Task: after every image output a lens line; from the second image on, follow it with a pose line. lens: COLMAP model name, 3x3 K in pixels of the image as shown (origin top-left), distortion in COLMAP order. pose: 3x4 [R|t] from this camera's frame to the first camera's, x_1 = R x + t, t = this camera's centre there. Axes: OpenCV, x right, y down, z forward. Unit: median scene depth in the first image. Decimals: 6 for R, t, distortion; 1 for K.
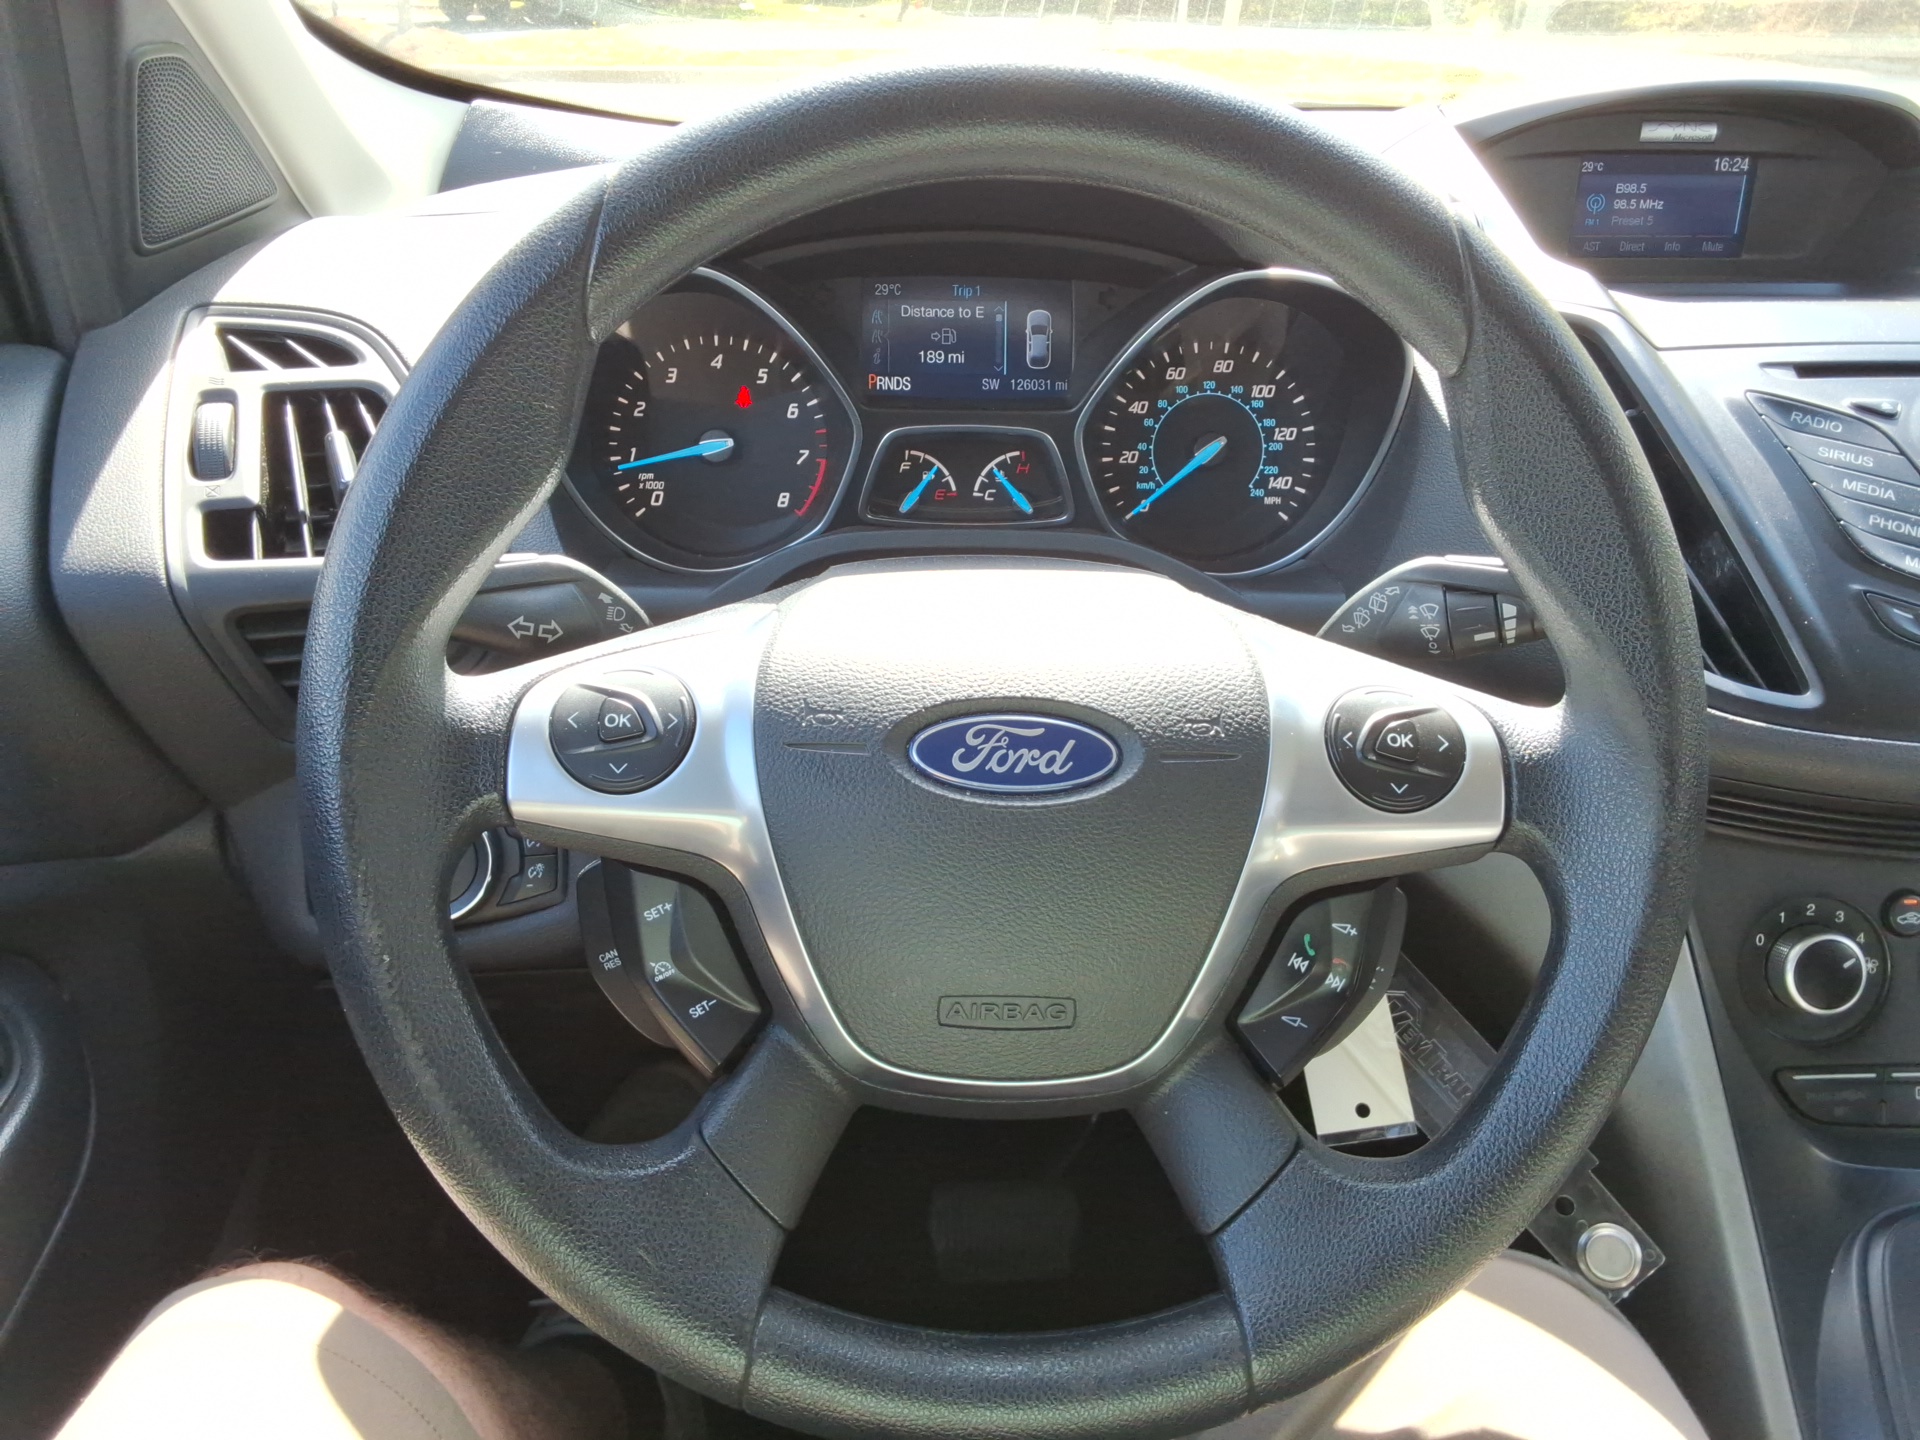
lens RADIAL K [[1541.7, 0, 977.5], [0, 1541.7, 714.2], [0, 0, 1]] dist [0.094196, -0.147556]
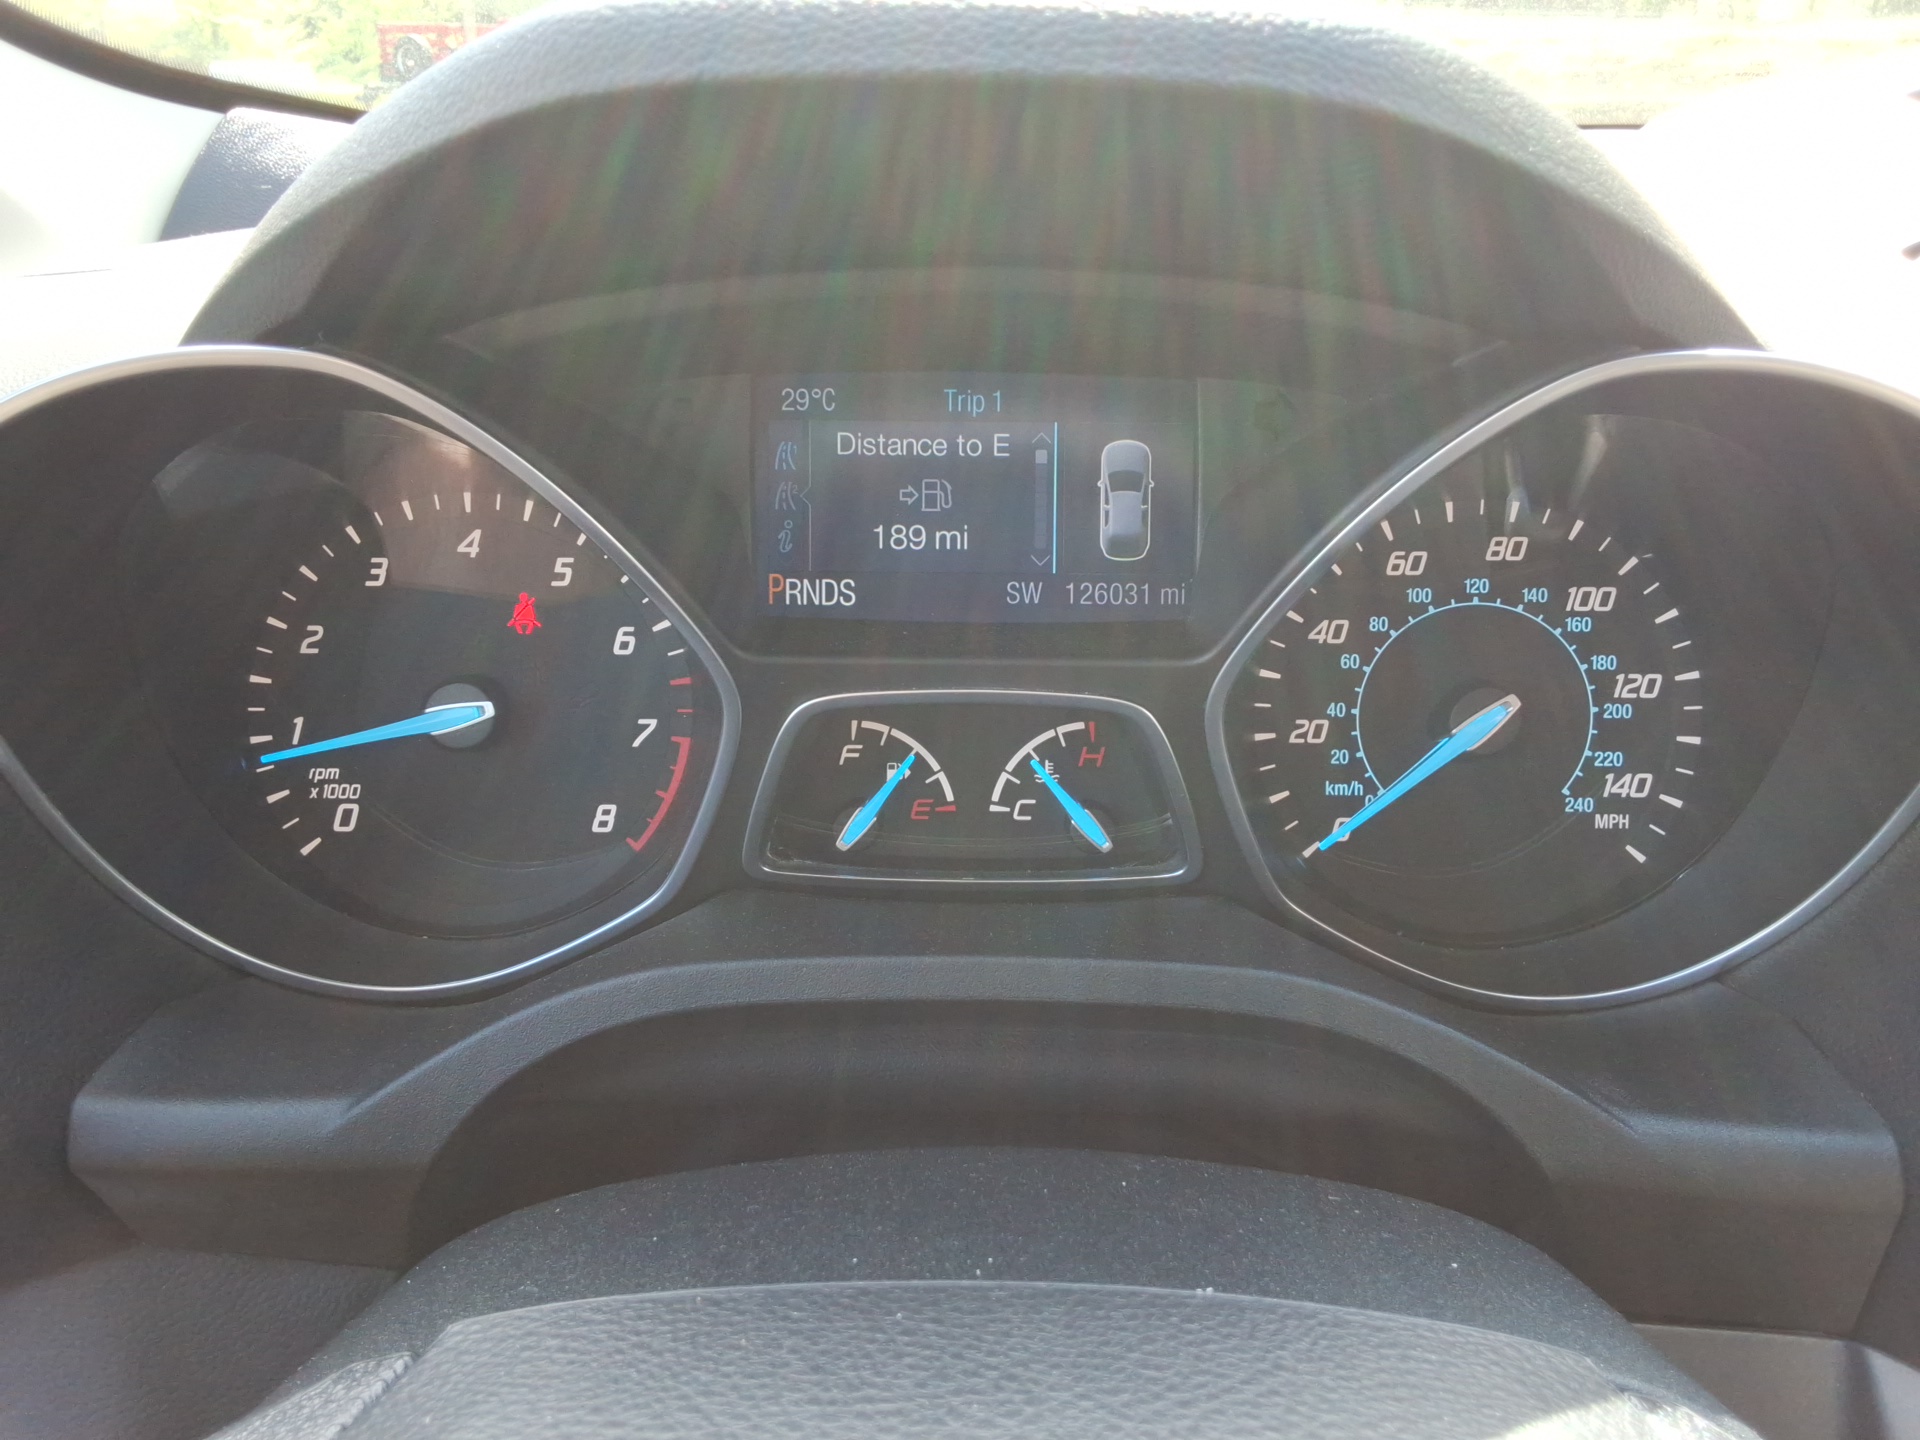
lens RADIAL K [[1541.7, 0, 977.5], [0, 1541.7, 714.2], [0, 0, 1]] dist [0.094196, -0.147556]
pose [[0.999264, 0.001348, -0.038328, 0.012109], [-0.003558, 0.998331, -0.057640, -0.144162], [0.038186, 0.057734, 0.997601, 0.512447]]
